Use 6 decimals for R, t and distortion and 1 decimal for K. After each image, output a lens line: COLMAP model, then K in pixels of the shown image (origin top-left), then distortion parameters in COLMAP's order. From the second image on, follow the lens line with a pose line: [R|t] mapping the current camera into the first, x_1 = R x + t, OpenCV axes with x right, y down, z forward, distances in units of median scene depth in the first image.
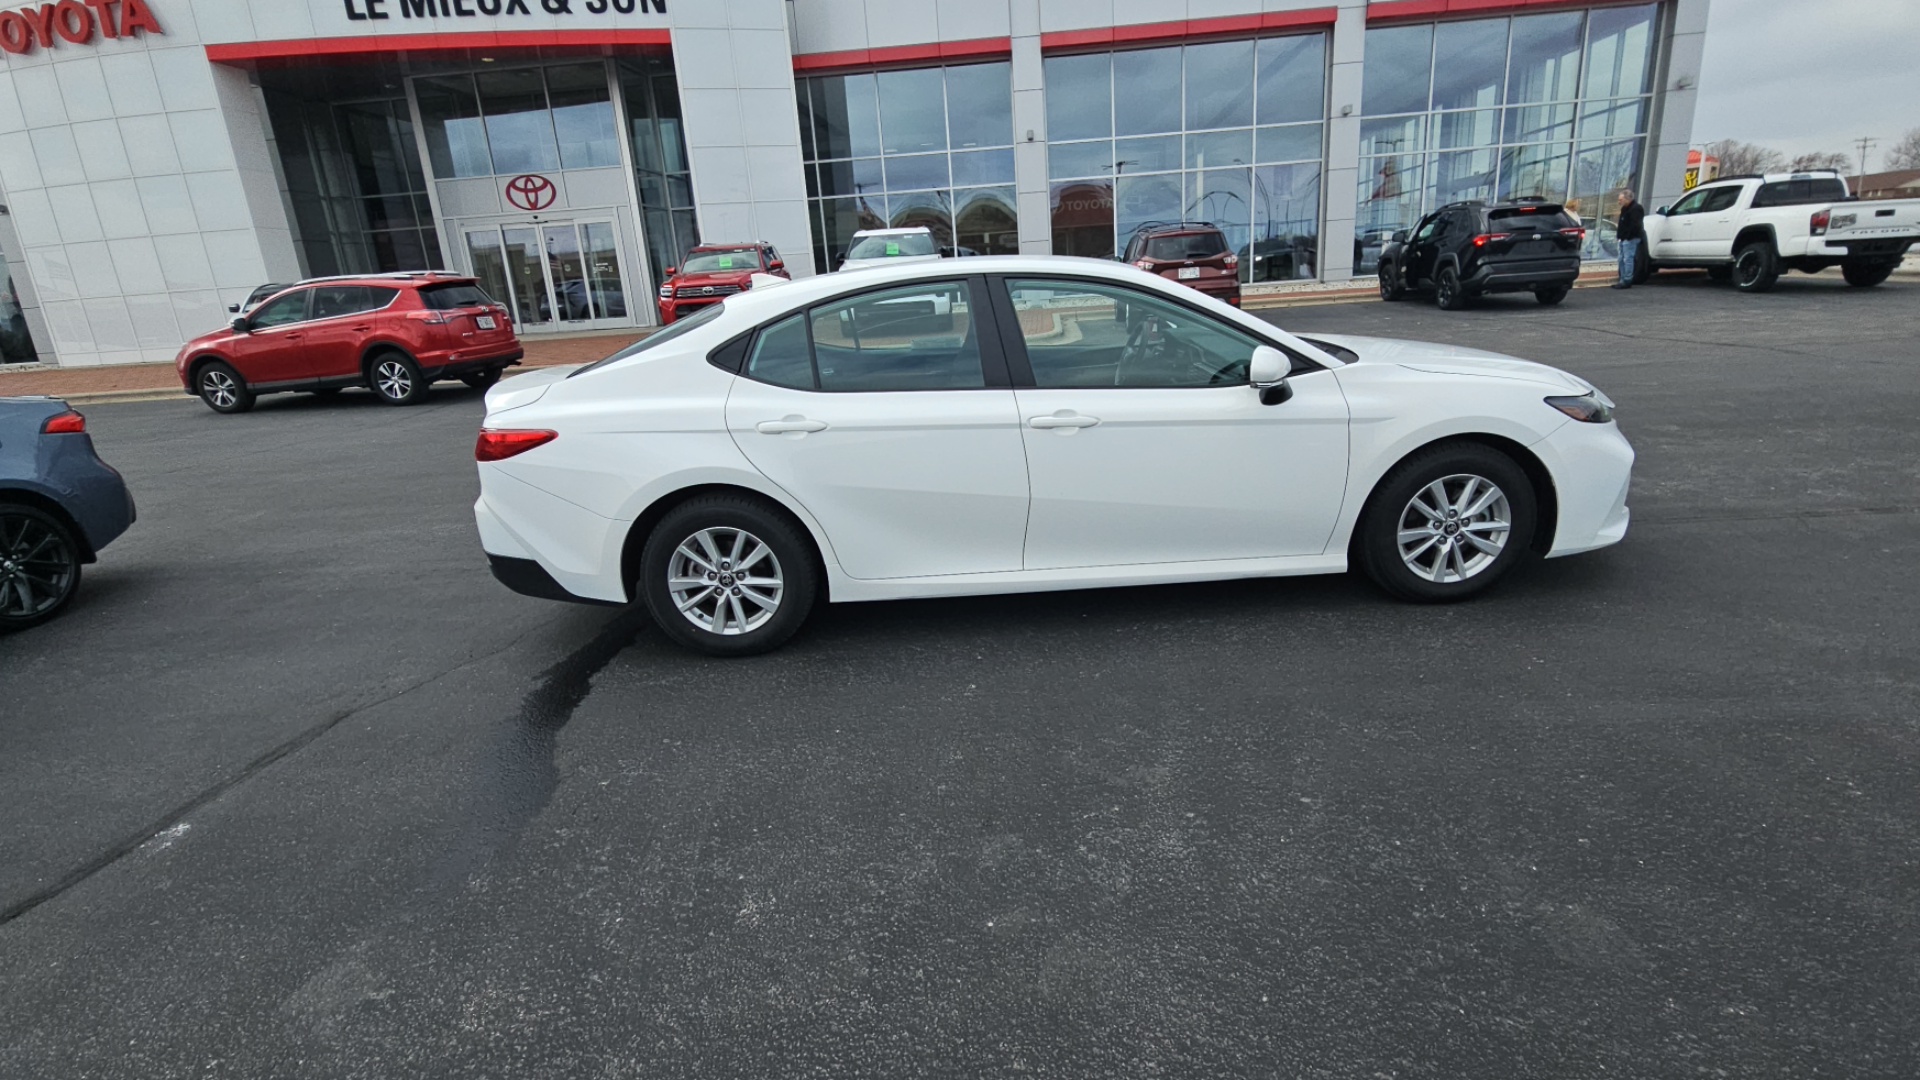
lens RADIAL K [[898.1, 0, 982.1], [0, 898.1, 546.5], [0, 0, 1]] dist [0.001479, -0.000998]
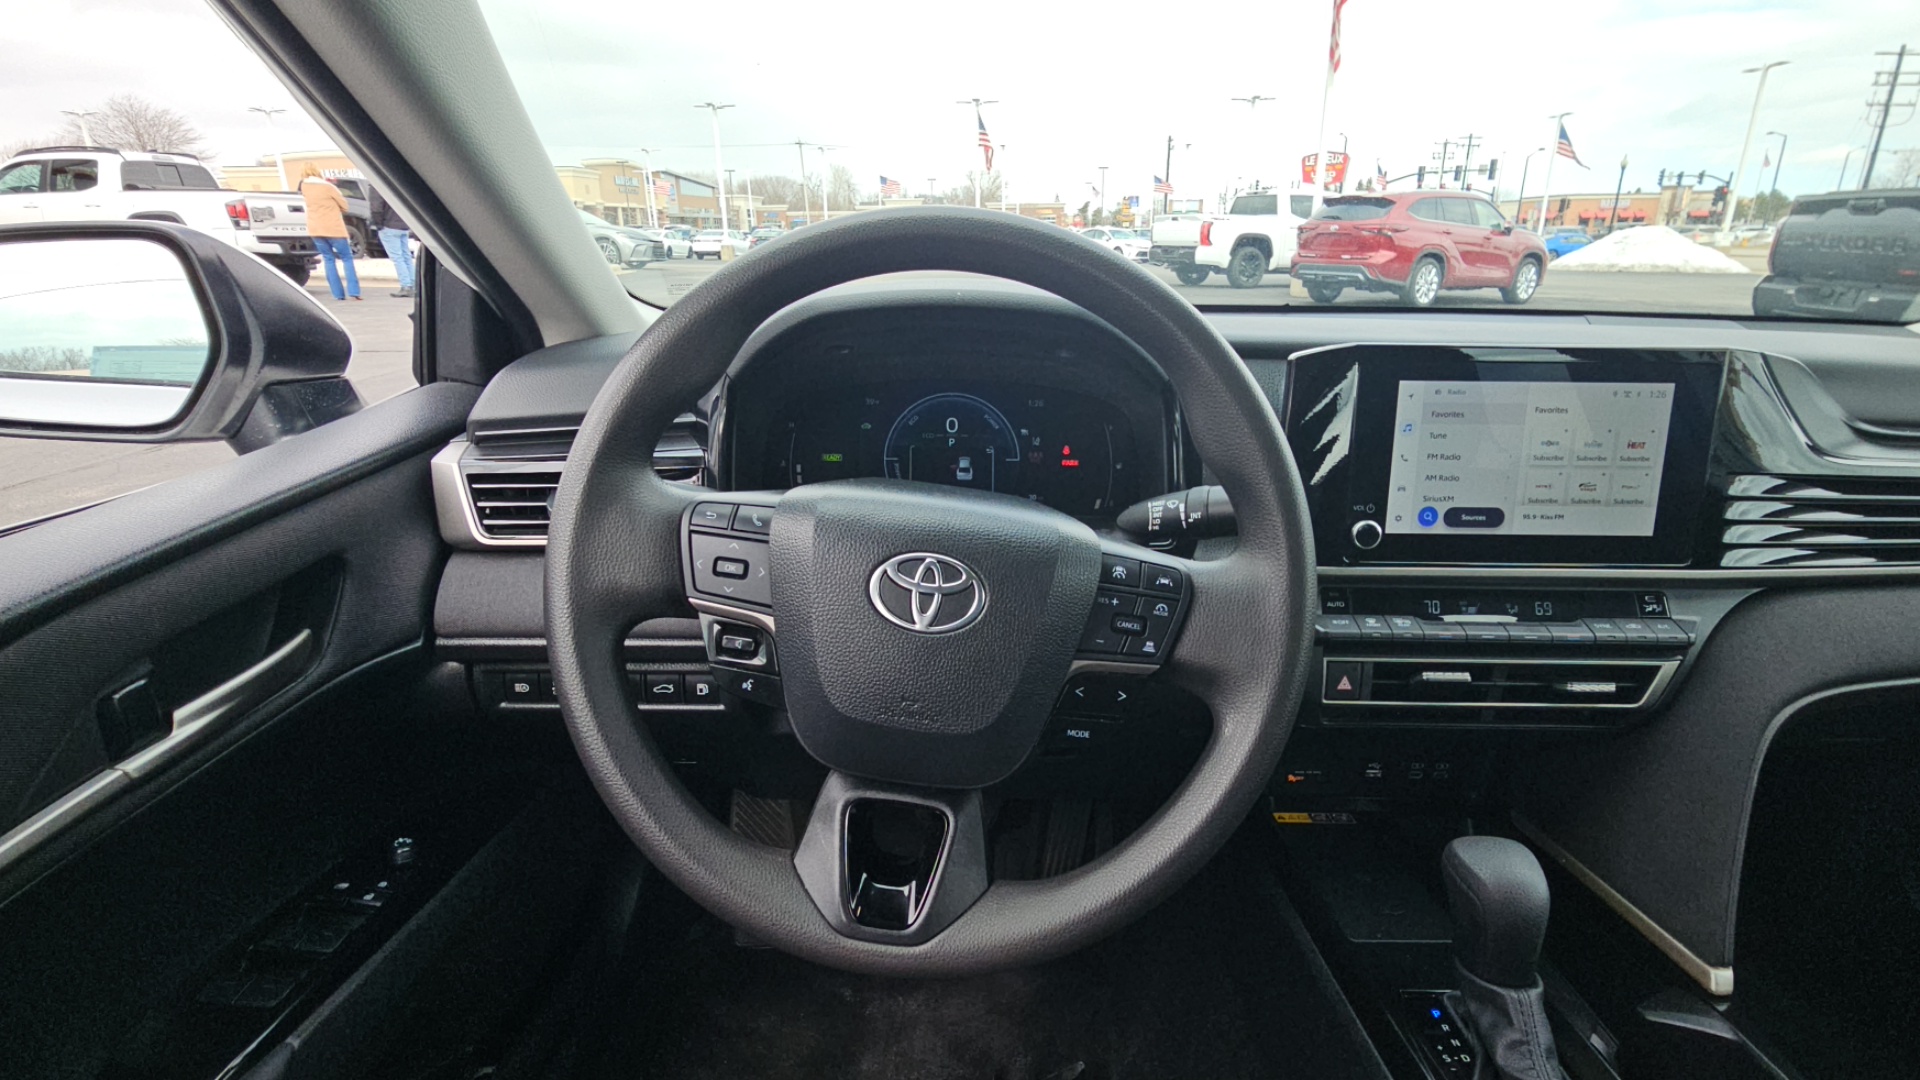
lens RADIAL K [[898.1, 0, 982.1], [0, 898.1, 546.5], [0, 0, 1]] dist [0.001479, -0.000998]
pose [[0.005603, -0.270031, 0.962835, 0.088312], [0.293273, 0.920955, 0.256579, -0.301583], [-0.956012, 0.280936, 0.084352, 1.263547]]
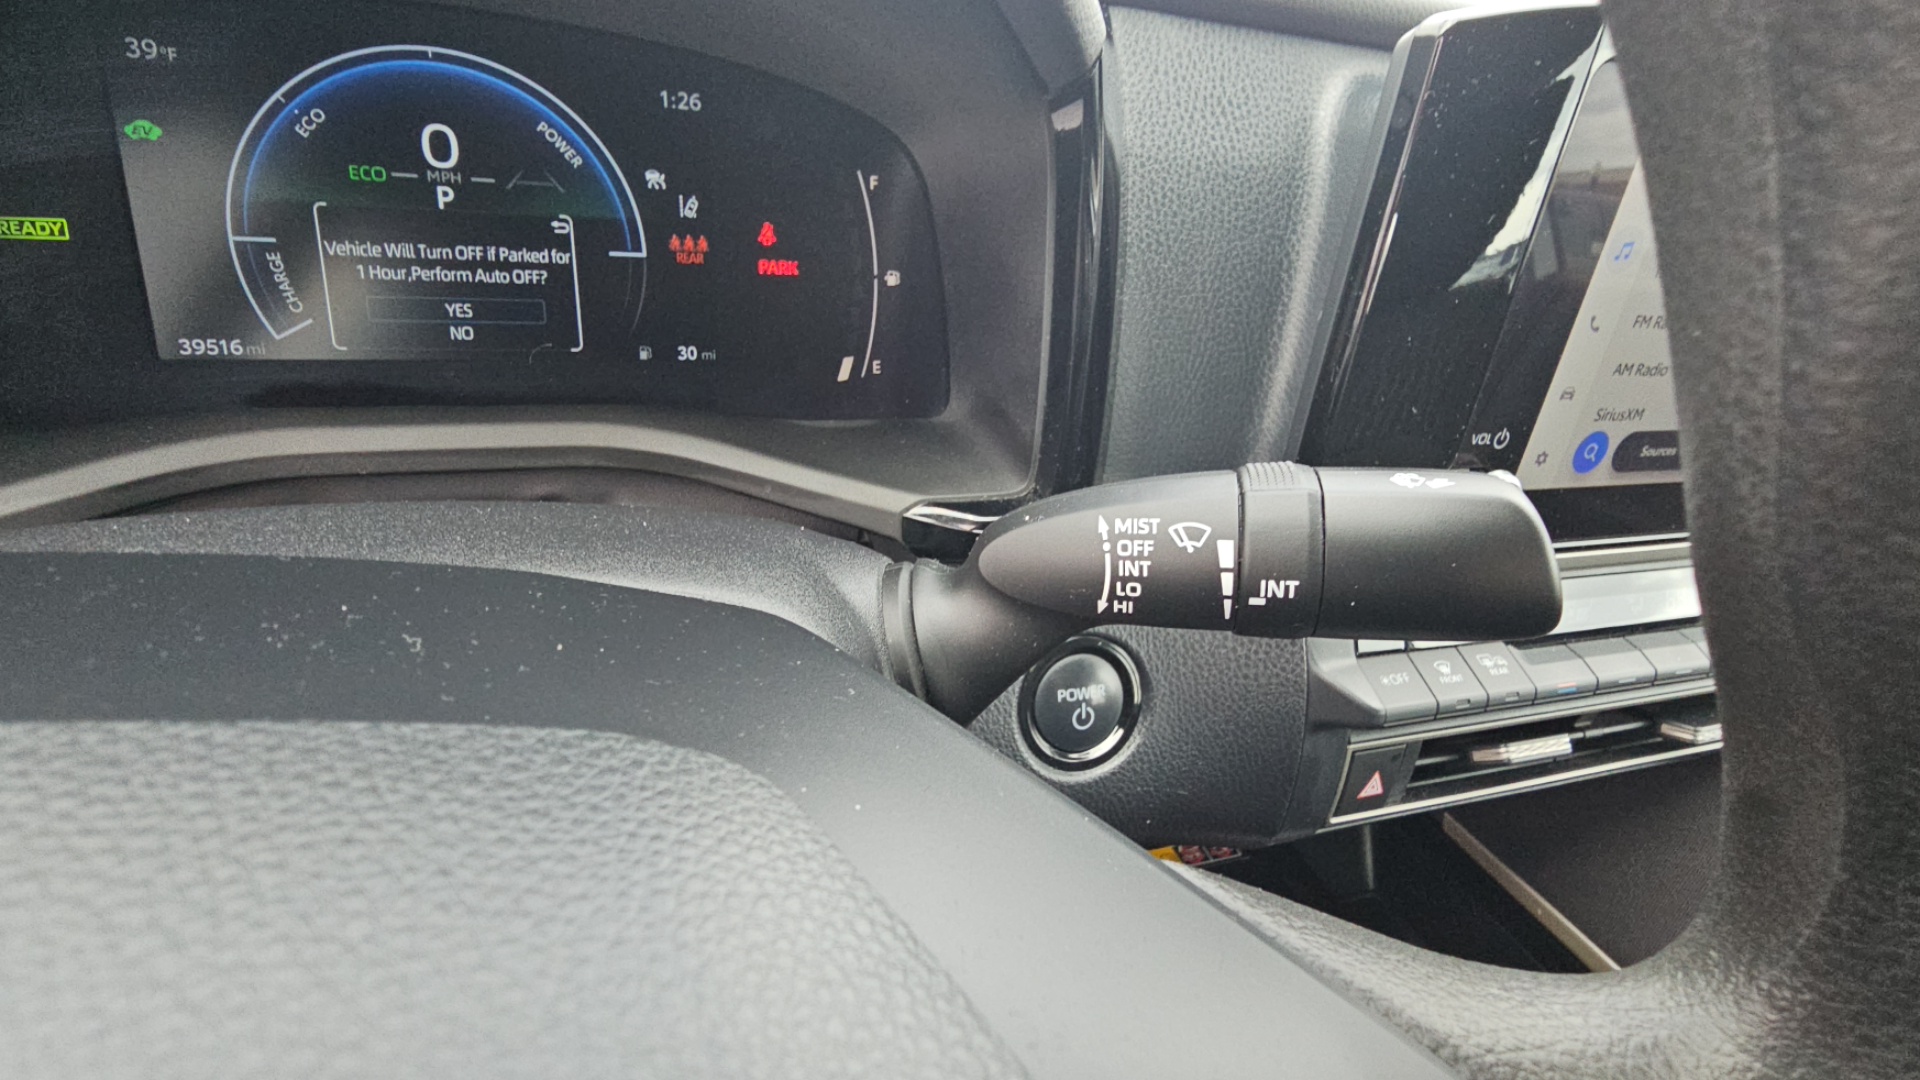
lens RADIAL K [[901.9, 0, 979.0], [0, 901.9, 551.9], [0, 0, 1]] dist [0.008517, -0.007589]
pose [[-0.308554, -0.531819, 0.788646, 0.203508], [0.165461, 0.786453, 0.595075, -0.287146], [-0.936705, 0.314103, -0.154667, 1.260112]]
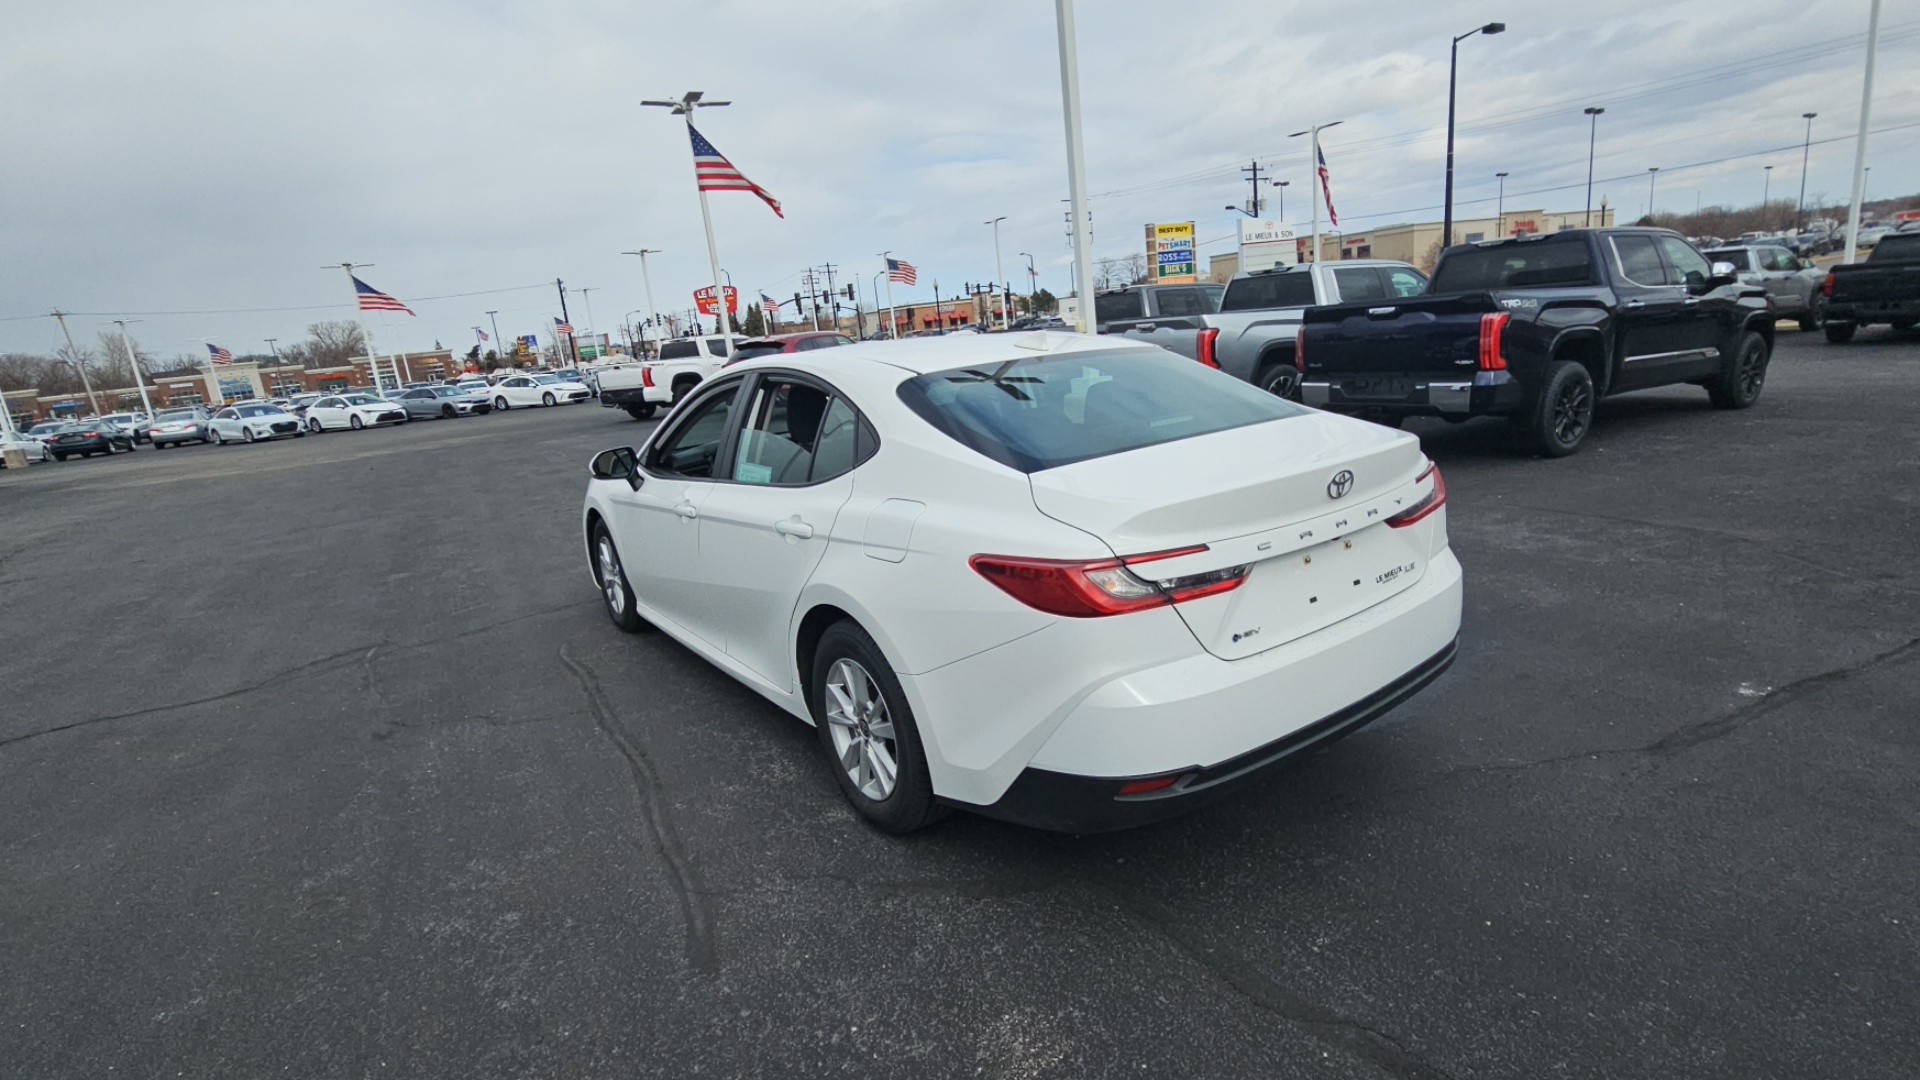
lens RADIAL K [[898.1, 0, 982.1], [0, 898.1, 546.5], [0, 0, 1]] dist [0.001479, -0.000998]
pose [[-0.562442, -0.080502, 0.822909, -0.976776], [0.368678, 0.866419, 0.336742, -0.474438], [-0.740092, 0.492786, -0.457631, 1.668758]]
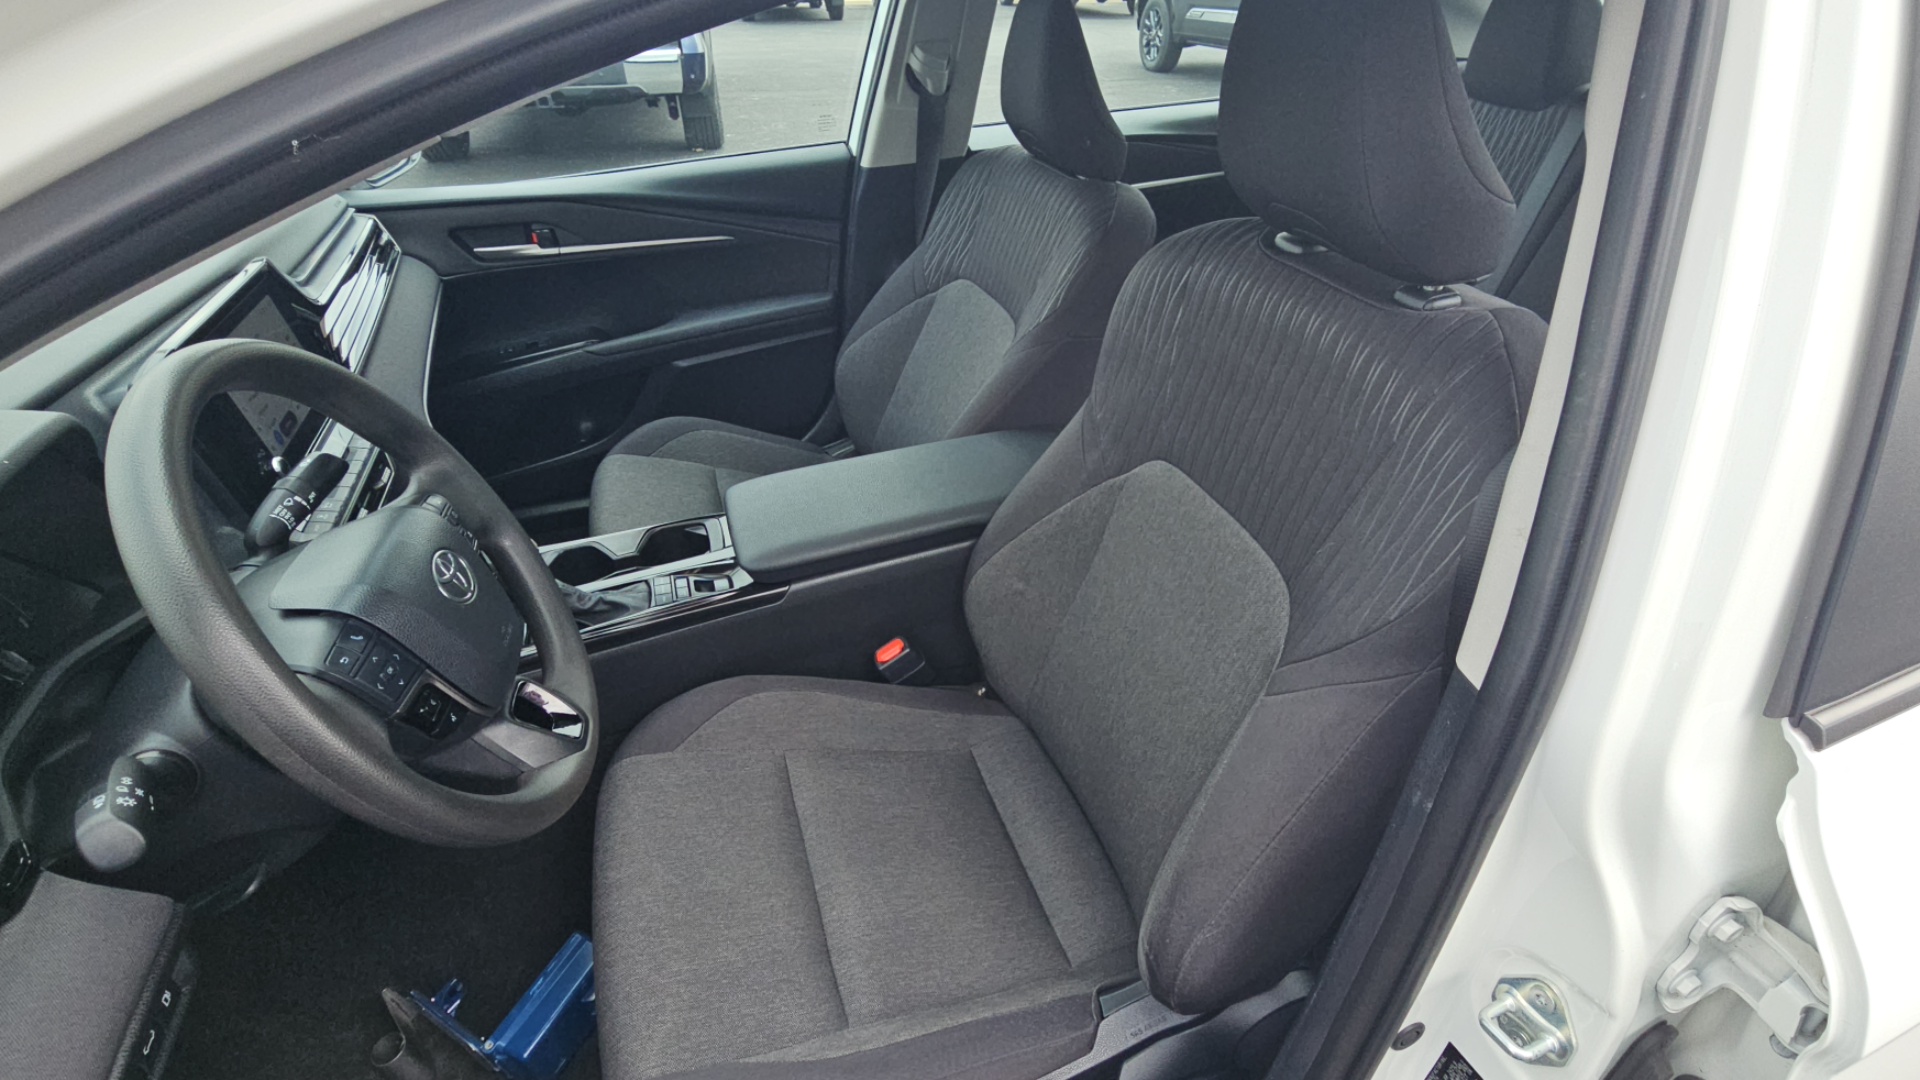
lens RADIAL K [[898.1, 0, 982.1], [0, 898.1, 546.5], [0, 0, 1]] dist [0.001479, -0.000998]
pose [[-0.946301, 0.231488, -0.225670, 0.139254], [-0.039324, 0.610445, 0.791082, -0.413916], [0.320885, 0.757476, -0.568562, 1.409489]]
